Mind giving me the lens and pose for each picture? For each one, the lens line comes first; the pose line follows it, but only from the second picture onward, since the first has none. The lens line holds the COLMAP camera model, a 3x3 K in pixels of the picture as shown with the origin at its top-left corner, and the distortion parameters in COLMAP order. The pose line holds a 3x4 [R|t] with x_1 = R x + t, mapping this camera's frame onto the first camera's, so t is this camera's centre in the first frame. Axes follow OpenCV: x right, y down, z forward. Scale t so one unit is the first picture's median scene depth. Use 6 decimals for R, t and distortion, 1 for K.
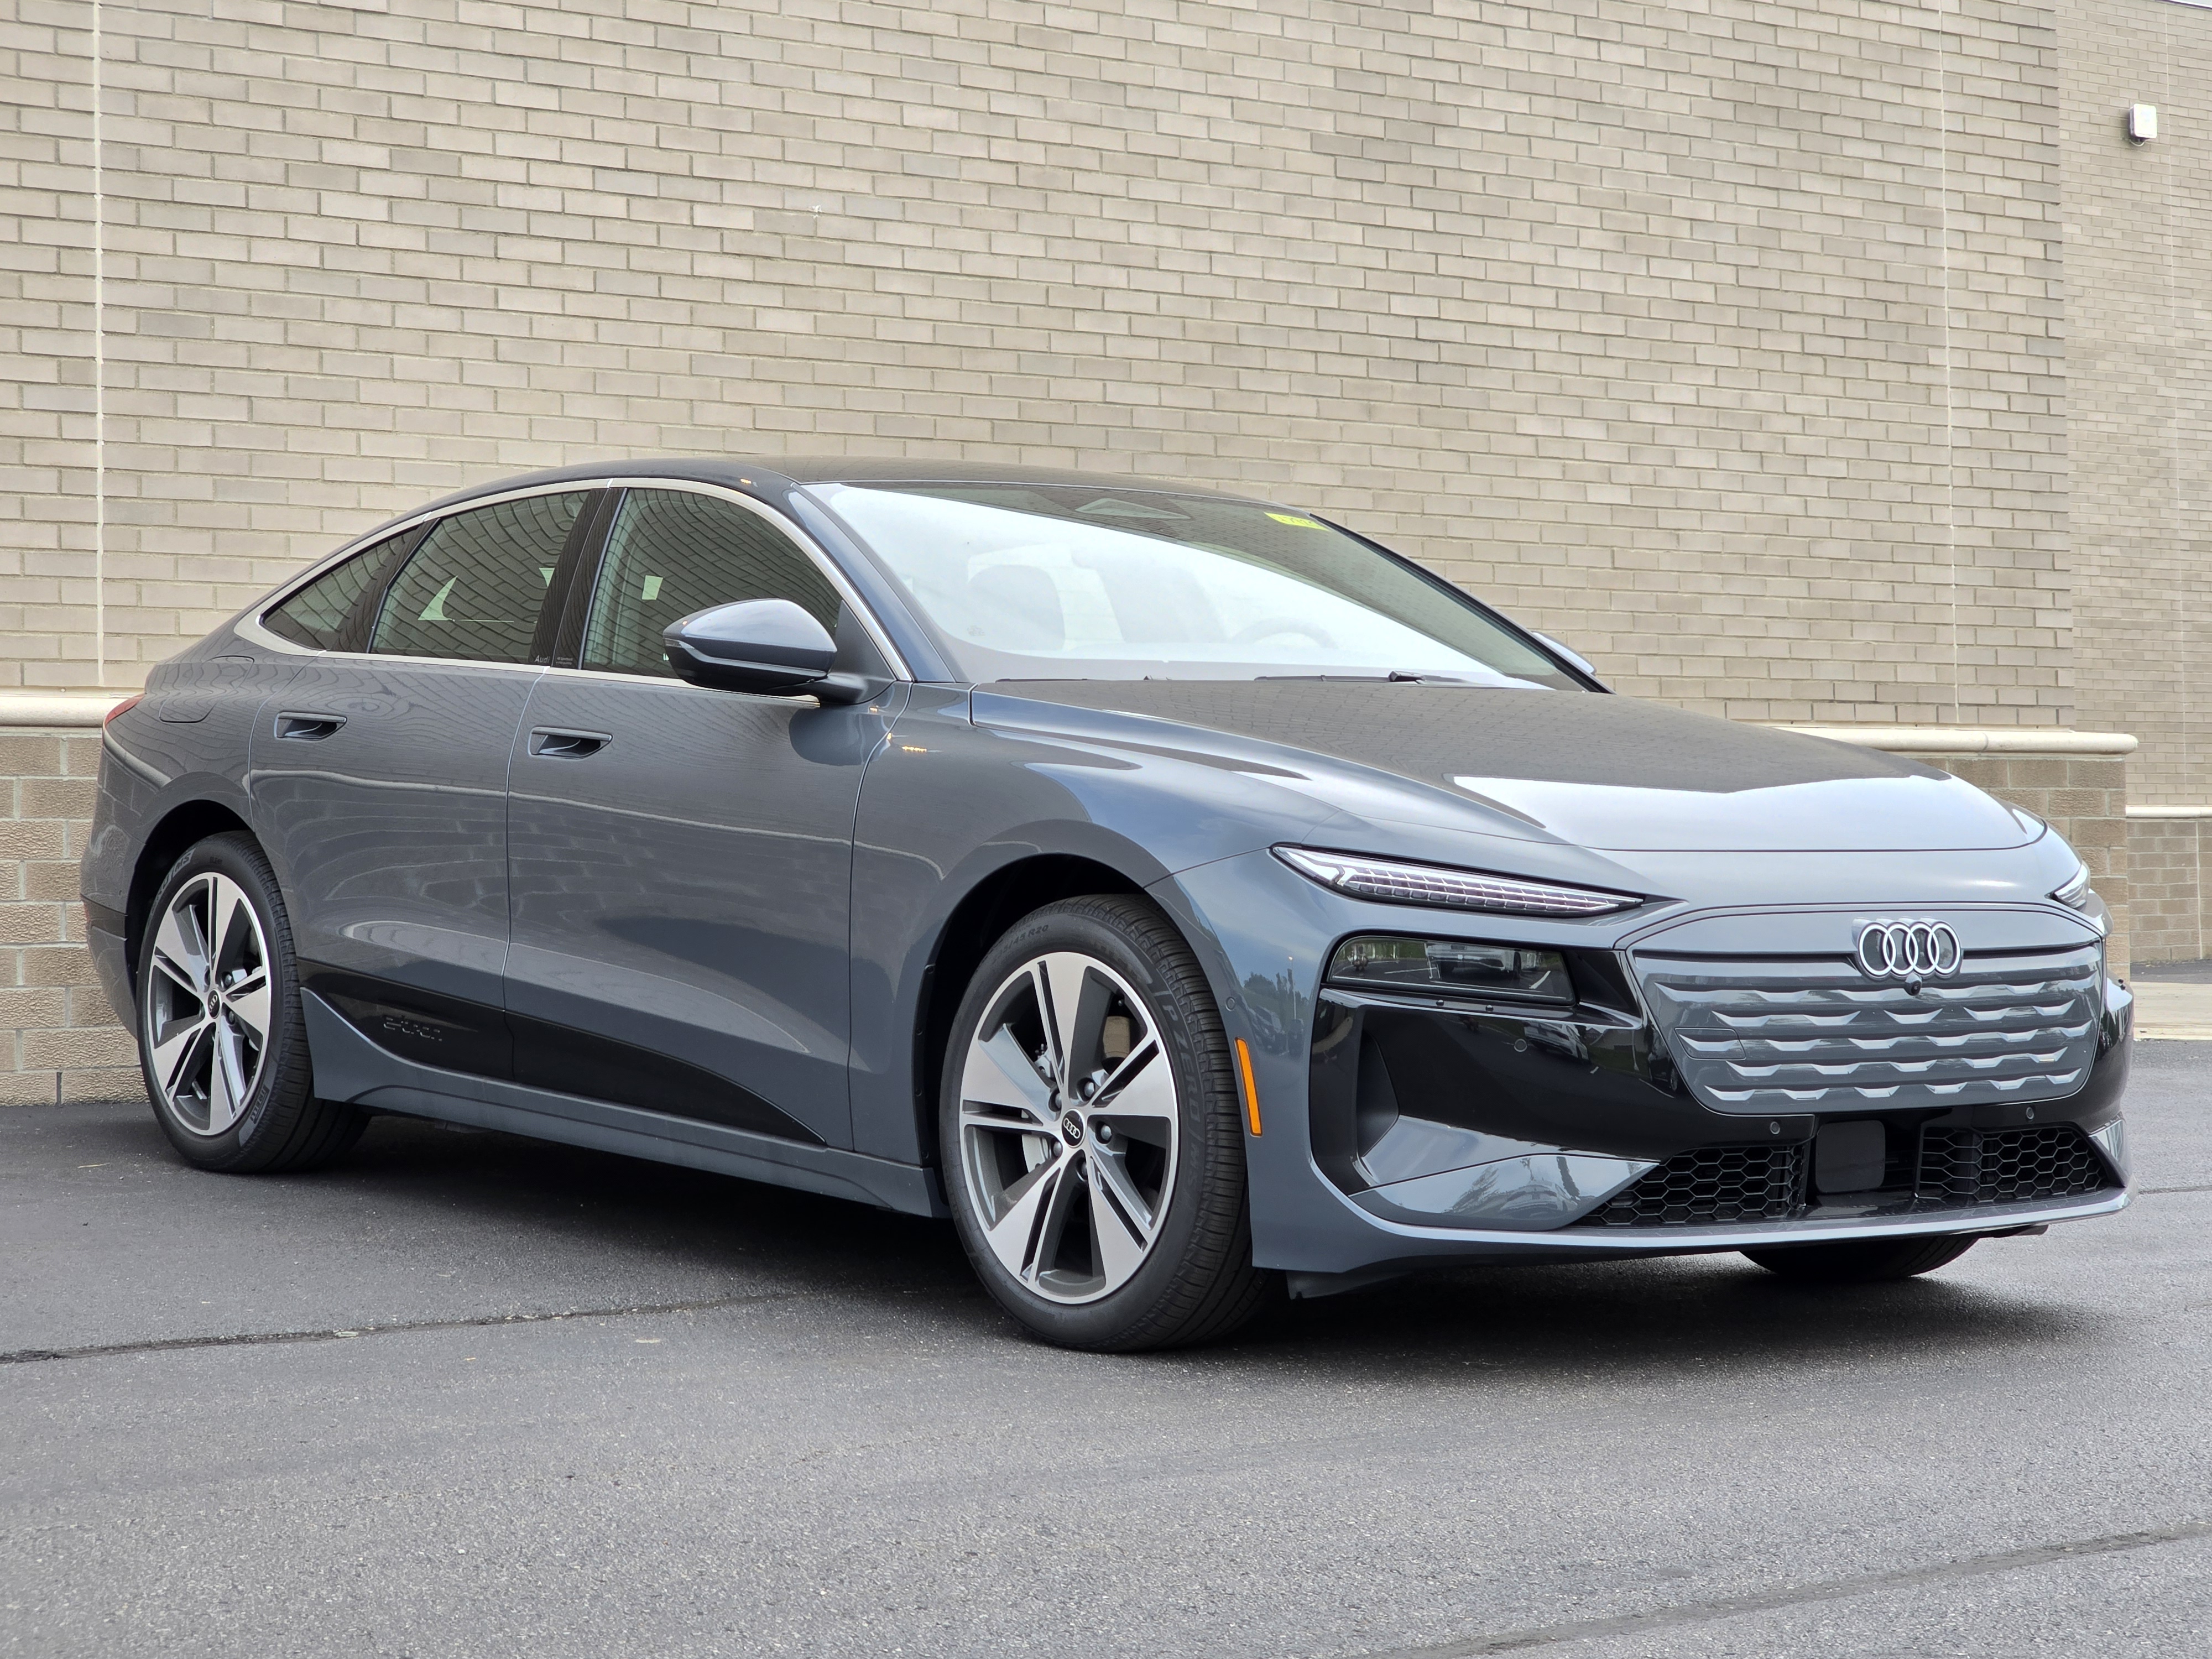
lens RADIAL K [[4338.9, 0, 1109.9], [0, 4338.9, 750.3], [0, 0, 1]] dist [-0.056742, 0.598602]
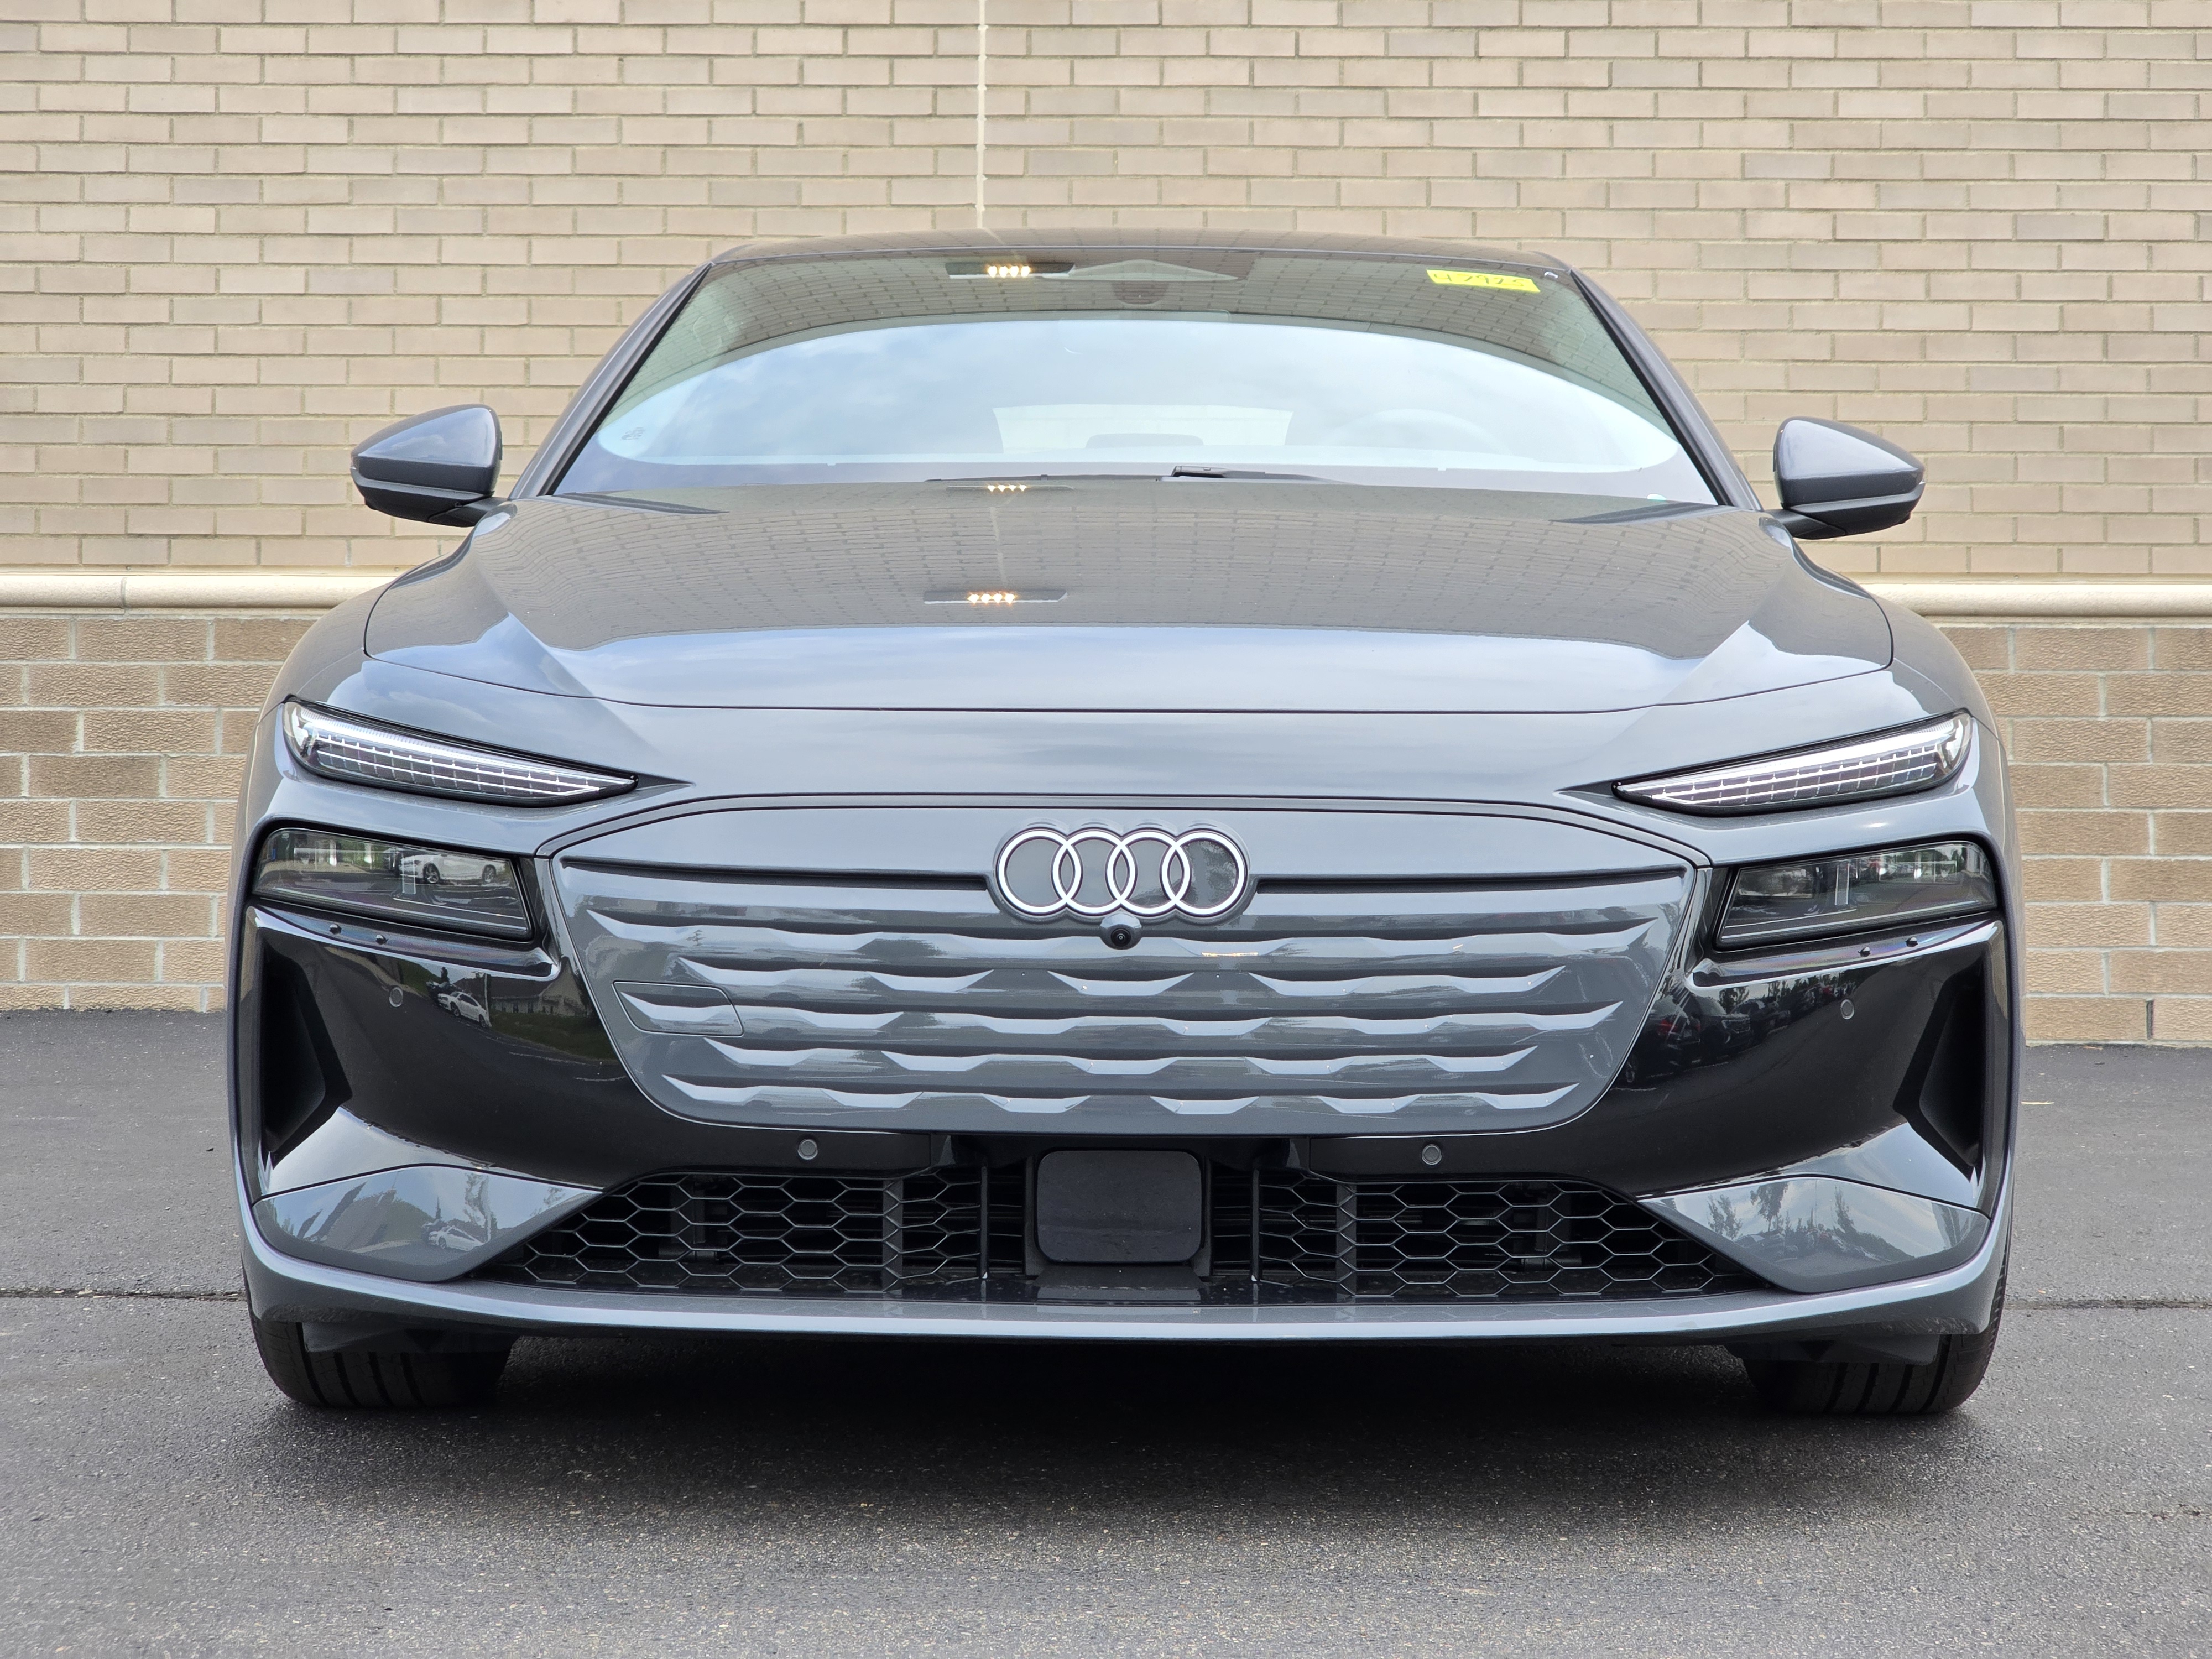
lens RADIAL K [[4216.0, 0, 1119.8], [0, 4216.0, 717.9], [0, 0, 1]] dist [-0.014345, 0.185506]
pose [[0.783414, -0.001074, -0.621500, 0.324223], [0.004333, 0.999984, 0.003734, 0.012916], [0.621485, -0.005618, 0.783406, 0.314816]]
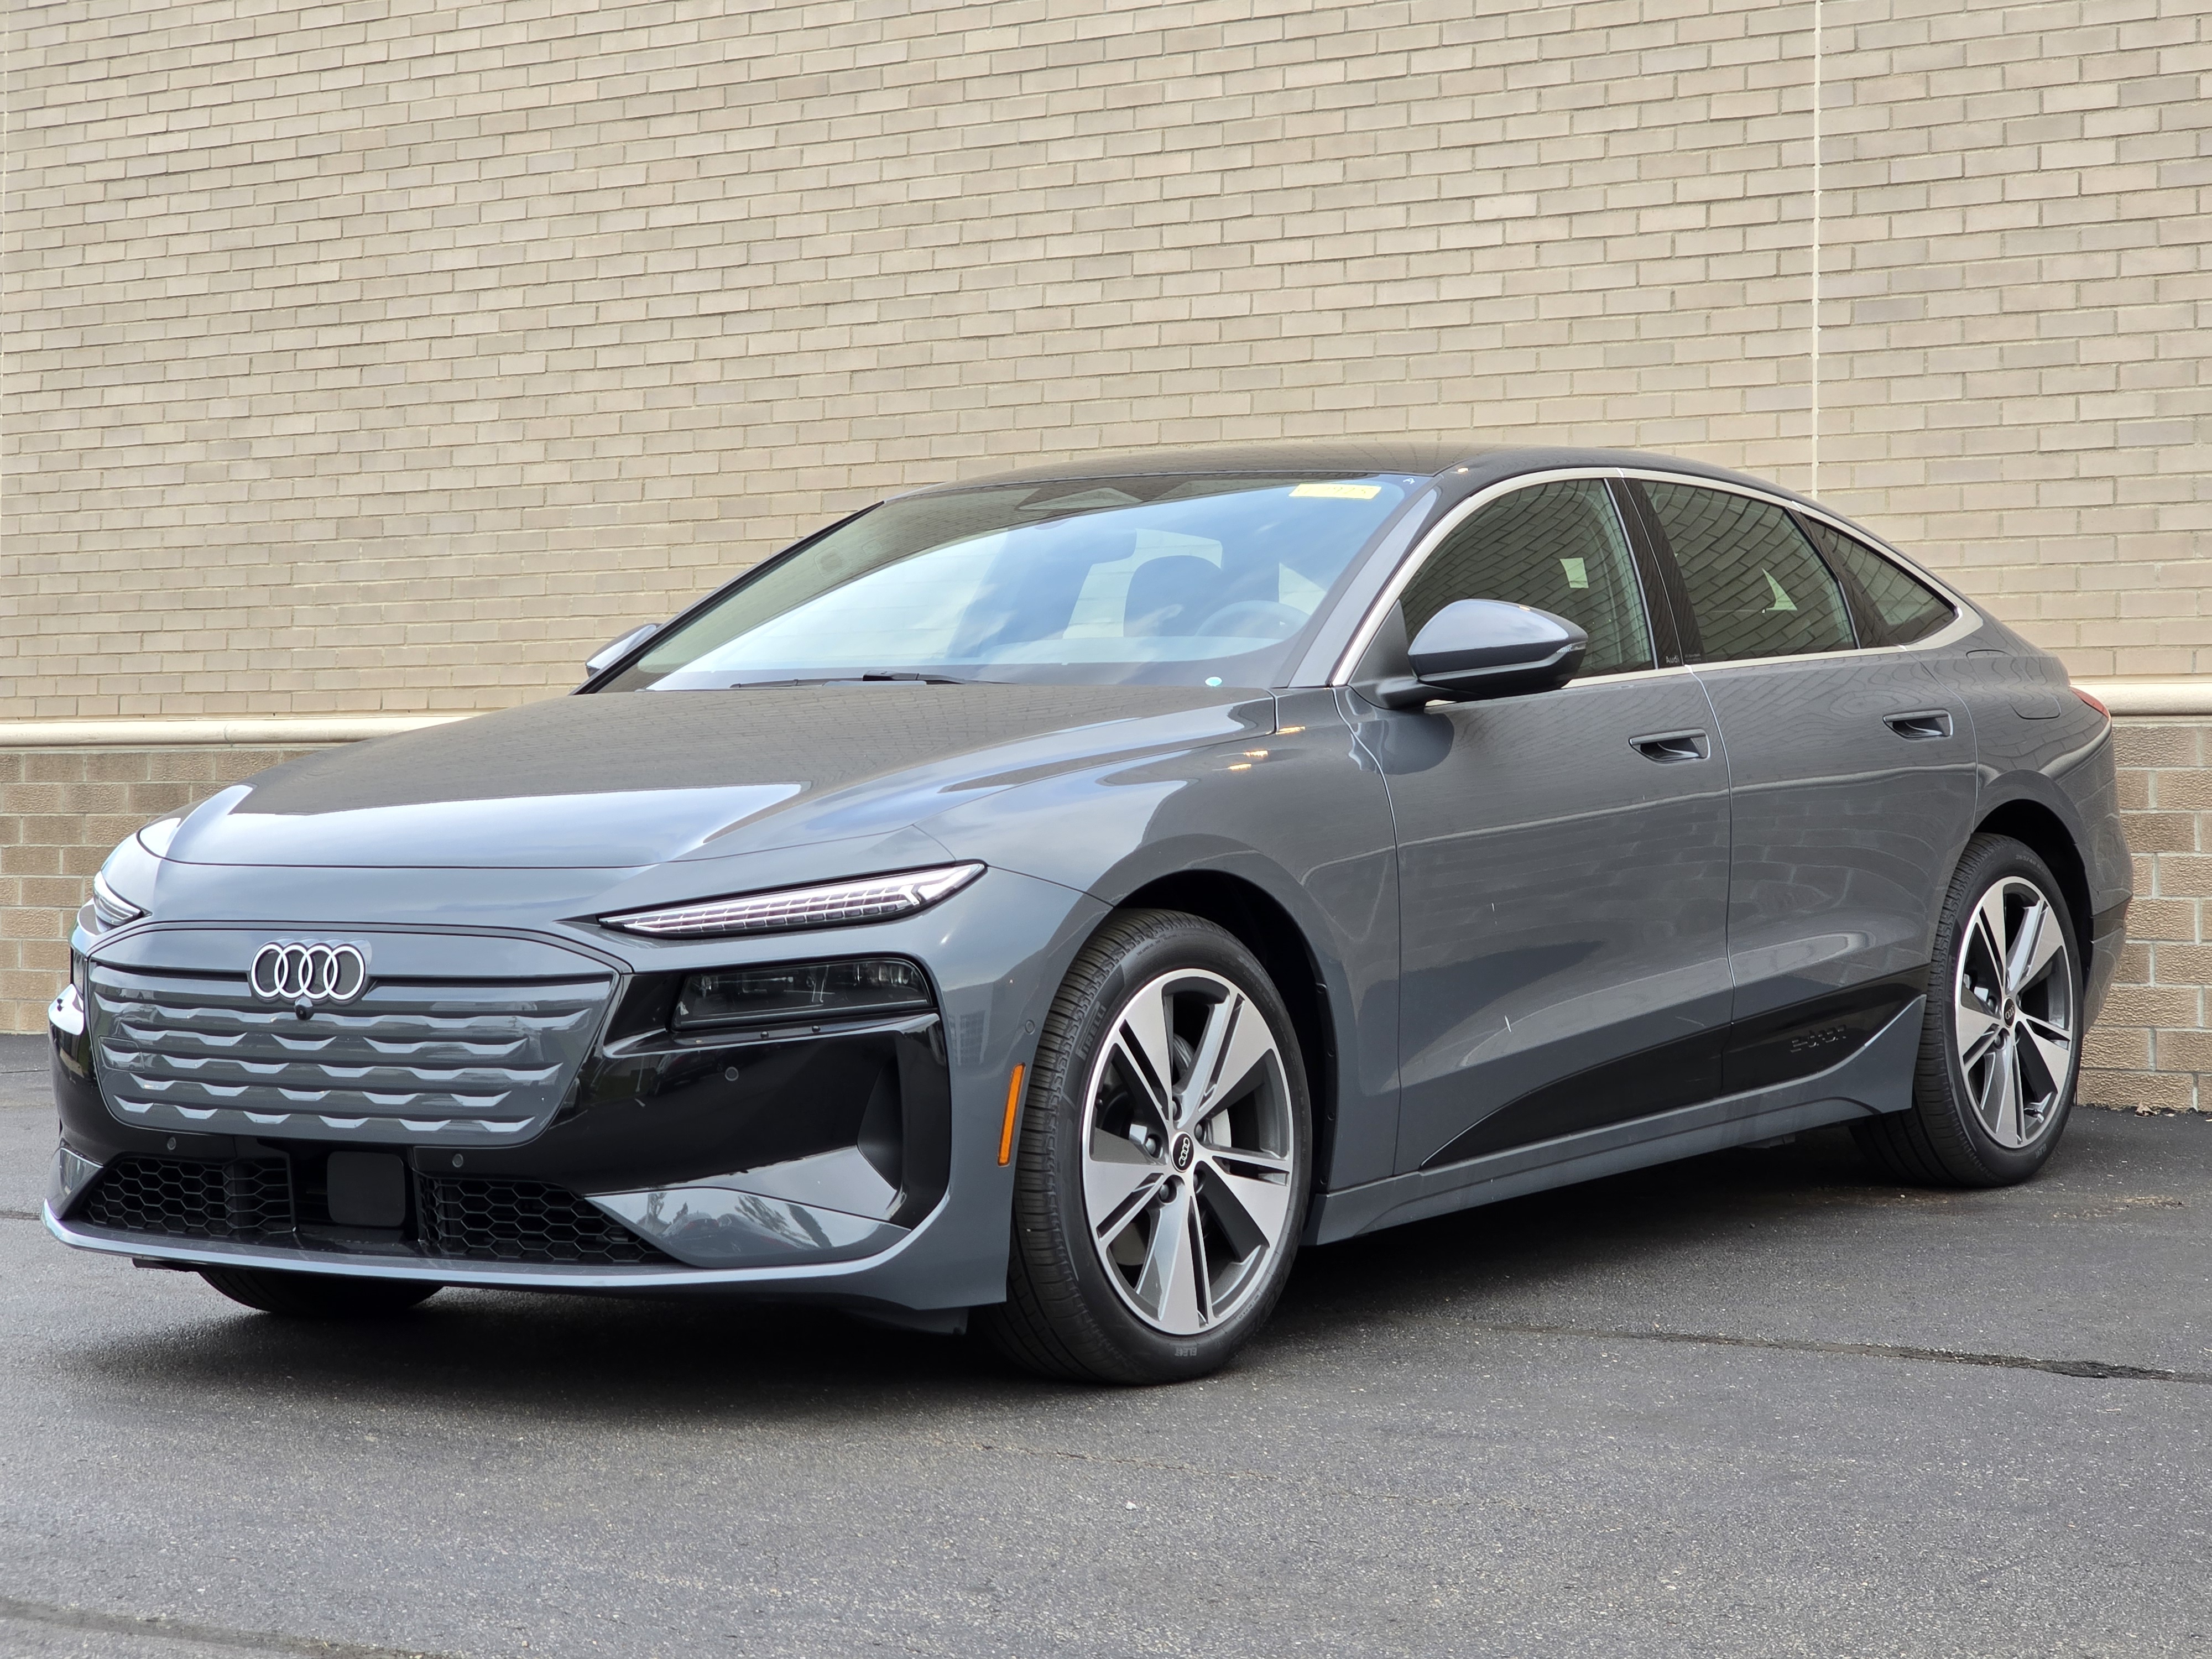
lens RADIAL K [[4445.9, 0, 1098.5], [0, 4445.9, 825.5], [0, 0, 1]] dist [-0.066348, 0.672460]
pose [[0.283953, 0.007077, -0.958812, 0.685453], [0.019576, 0.999722, 0.013176, 0.002556], [0.958638, -0.022511, 0.283735, 0.522941]]
